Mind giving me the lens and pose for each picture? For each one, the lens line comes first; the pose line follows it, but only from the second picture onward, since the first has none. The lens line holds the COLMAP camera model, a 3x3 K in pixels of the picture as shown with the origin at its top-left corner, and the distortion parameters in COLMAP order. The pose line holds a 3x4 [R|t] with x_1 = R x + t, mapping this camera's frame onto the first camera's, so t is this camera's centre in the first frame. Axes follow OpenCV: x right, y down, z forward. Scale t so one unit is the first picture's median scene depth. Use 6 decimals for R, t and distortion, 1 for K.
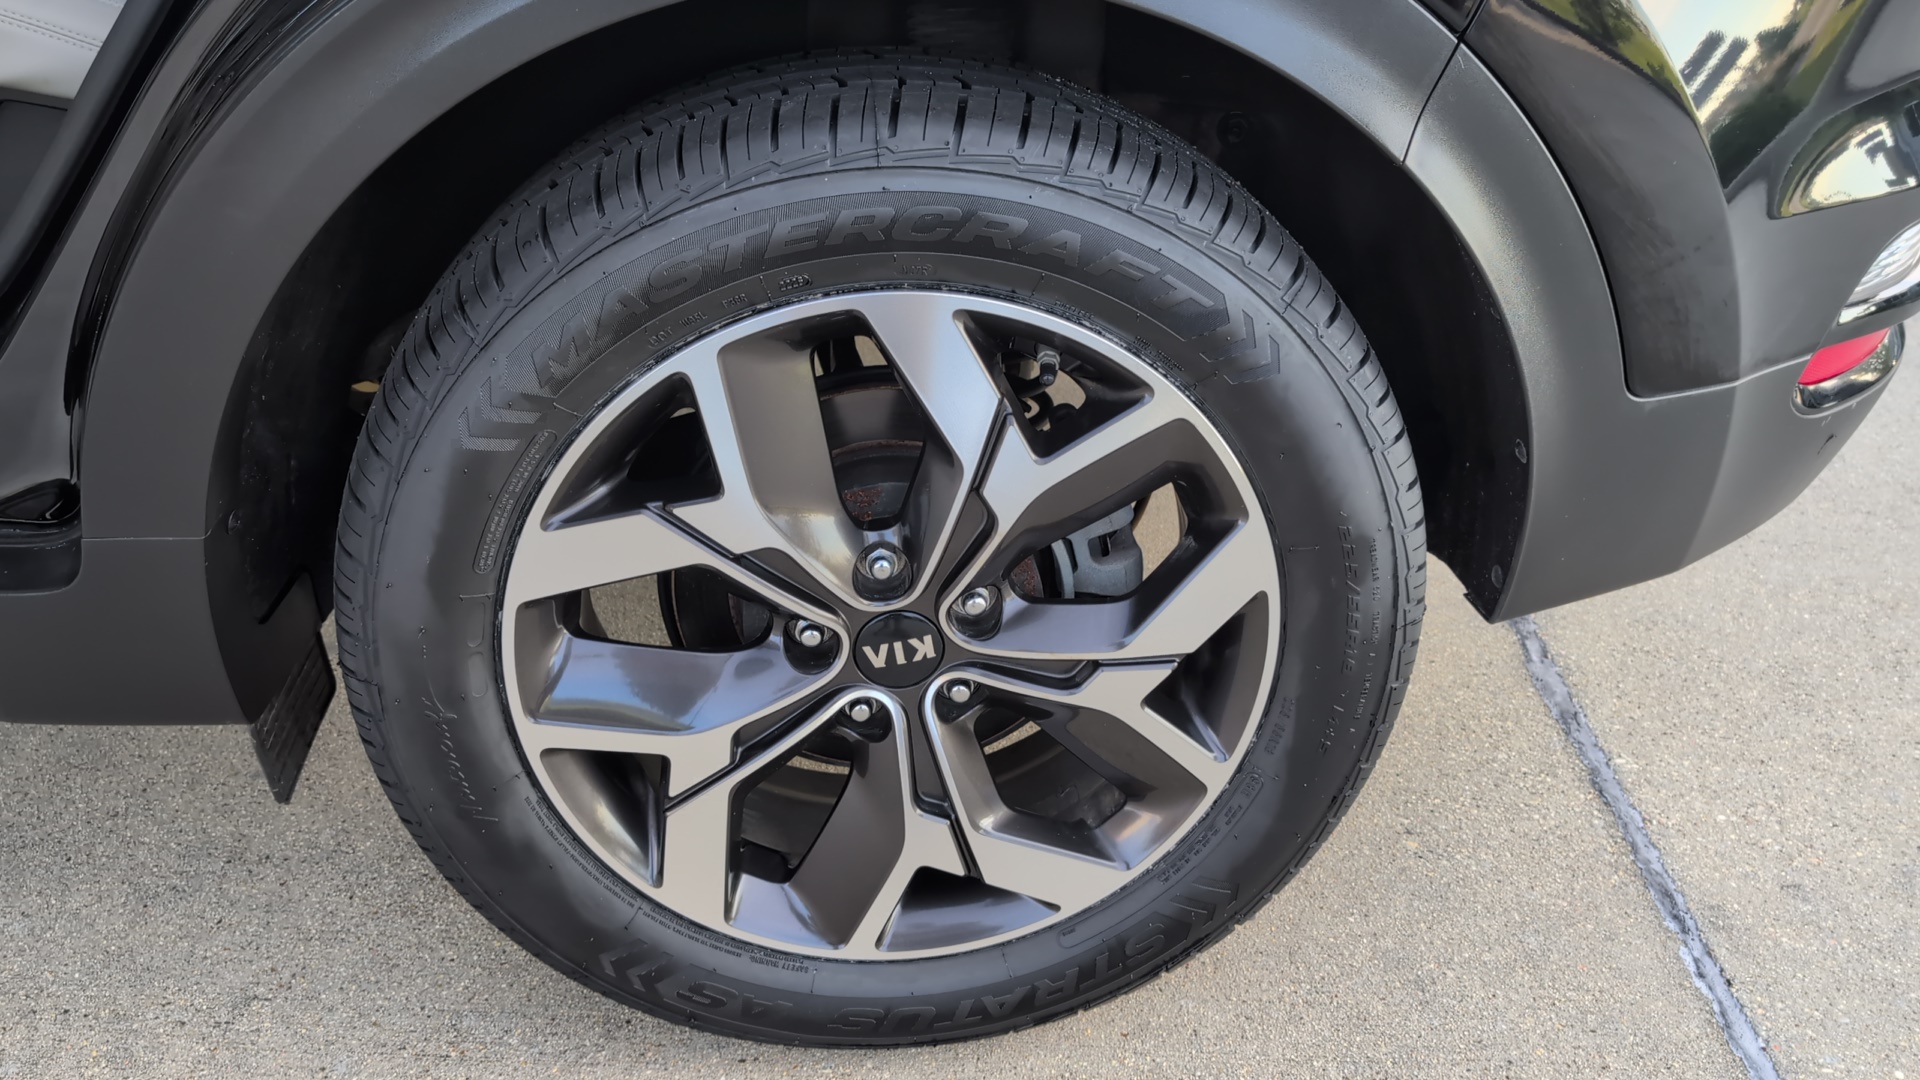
lens RADIAL K [[1609.4, 0, 953.1], [0, 1609.4, 526.9], [0, 0, 1]] dist [0.014946, -0.012114]
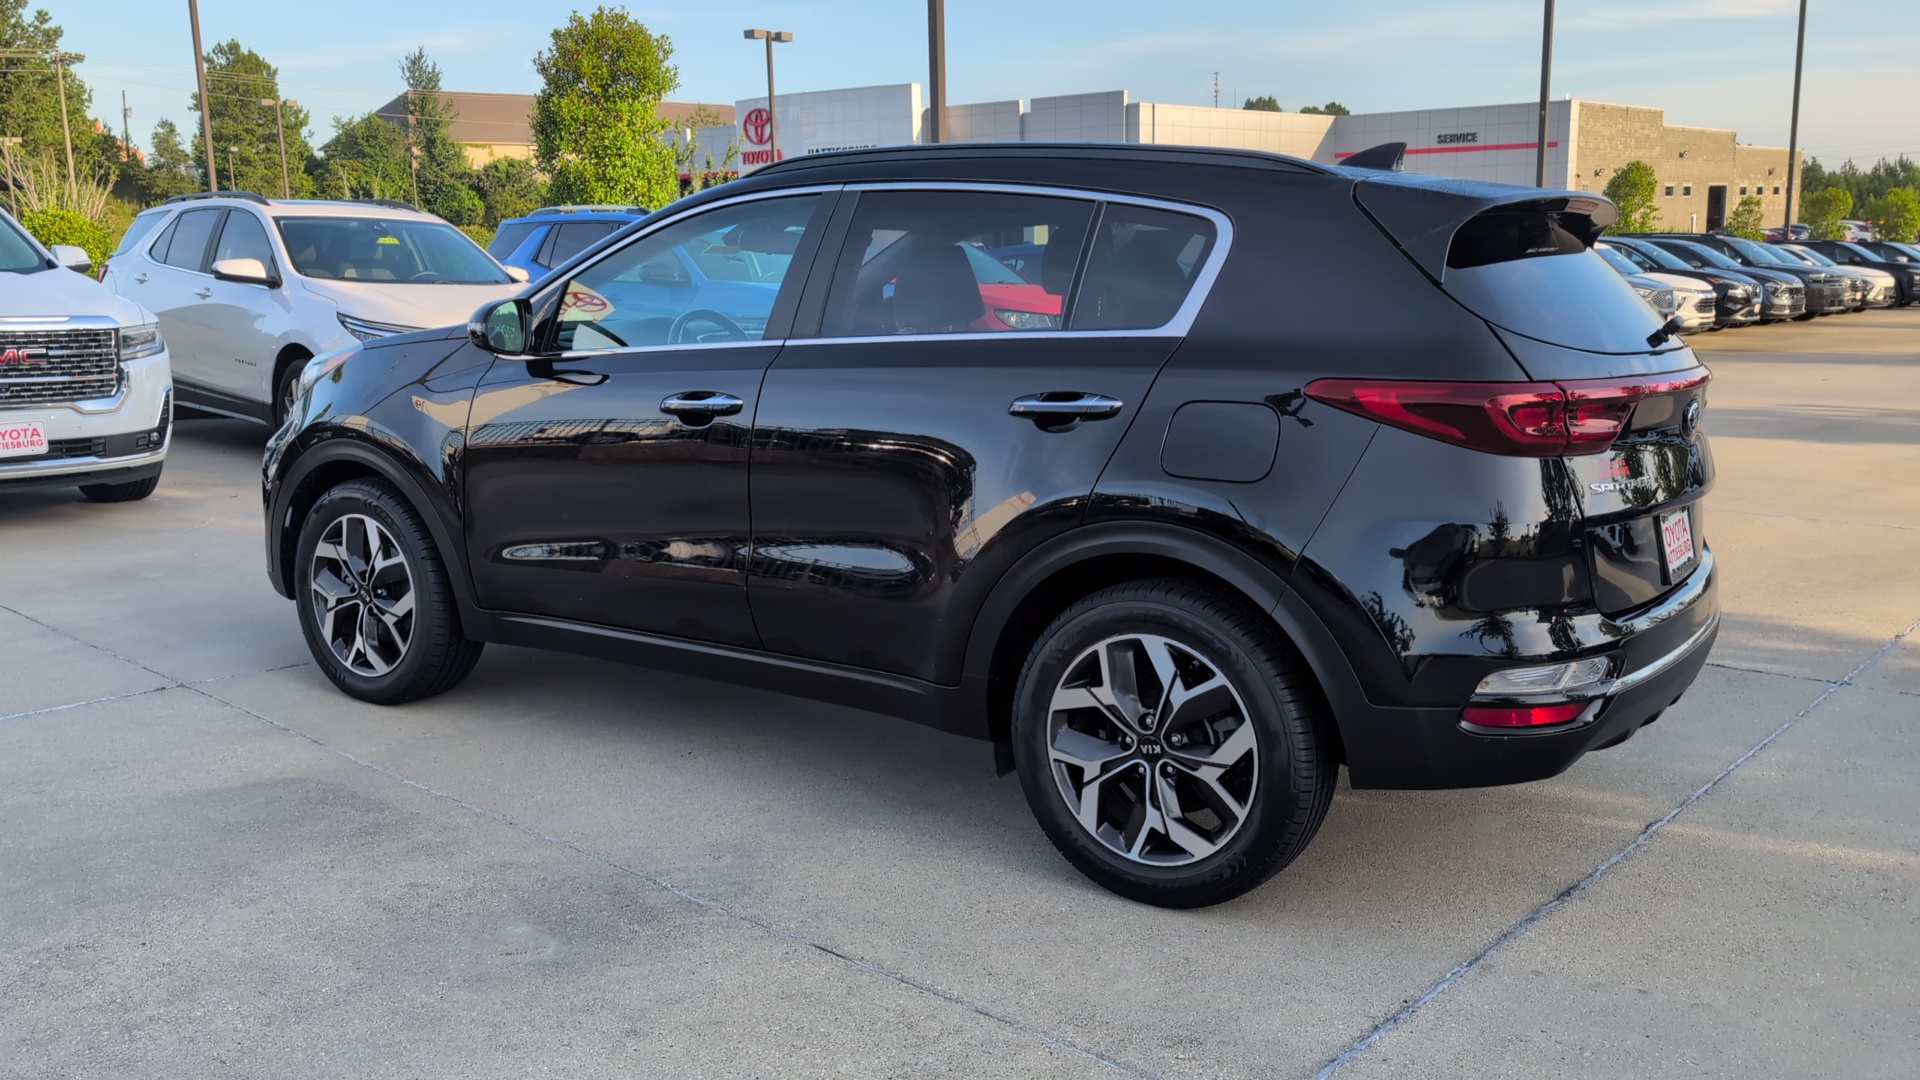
lens RADIAL K [[1609.4, 0, 961.2], [0, 1609.4, 529.9], [0, 0, 1]] dist [0.014946, -0.012114]
pose [[0.771164, 0.070187, -0.632755, 1.712127], [-0.281406, 0.929117, -0.239901, 0.557761], [0.571066, 0.363064, 0.736253, -1.791777]]
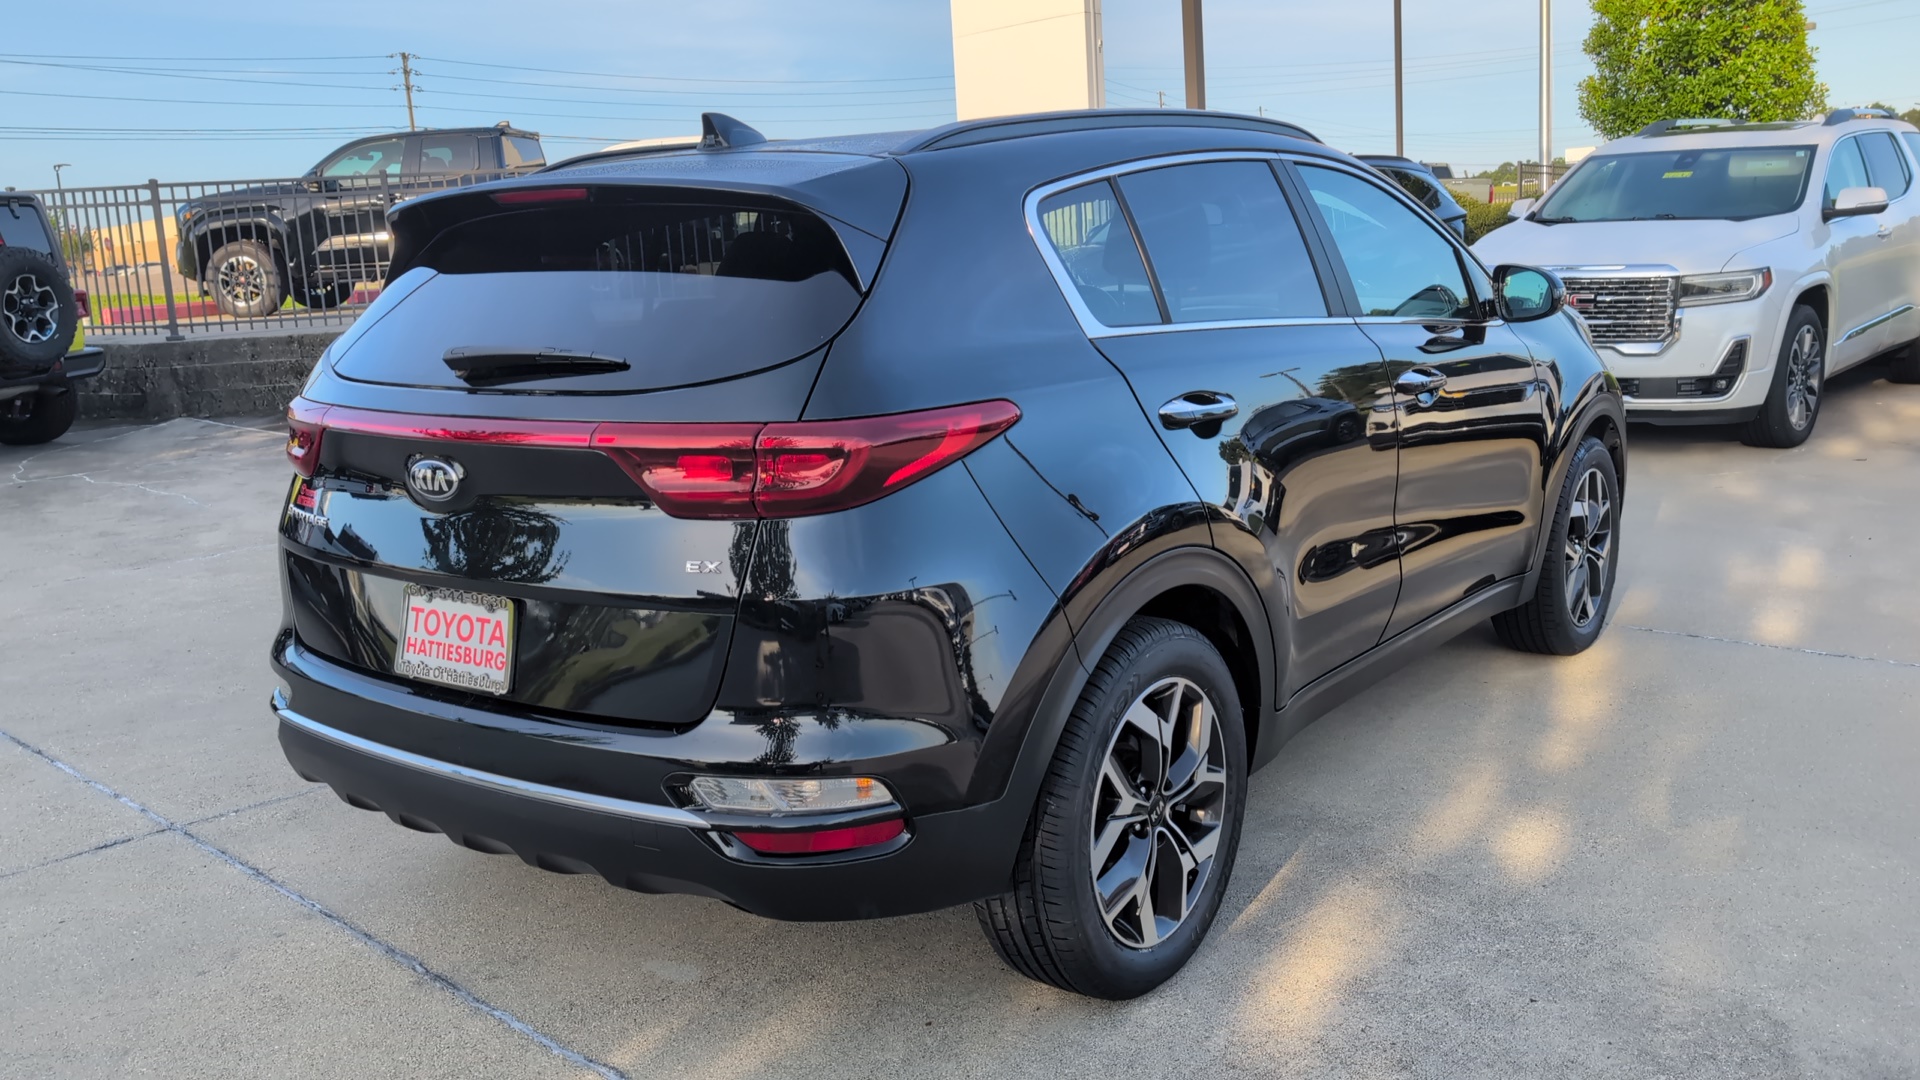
lens RADIAL K [[1609.4, 0, 962.9], [0, 1609.4, 539.0], [0, 0, 1]] dist [0.014946, -0.012114]
pose [[-0.662973, 0.131001, -0.737092, 2.084187], [-0.342294, 0.822590, 0.454071, -2.318576], [0.665809, 0.553339, -0.500514, 3.446444]]
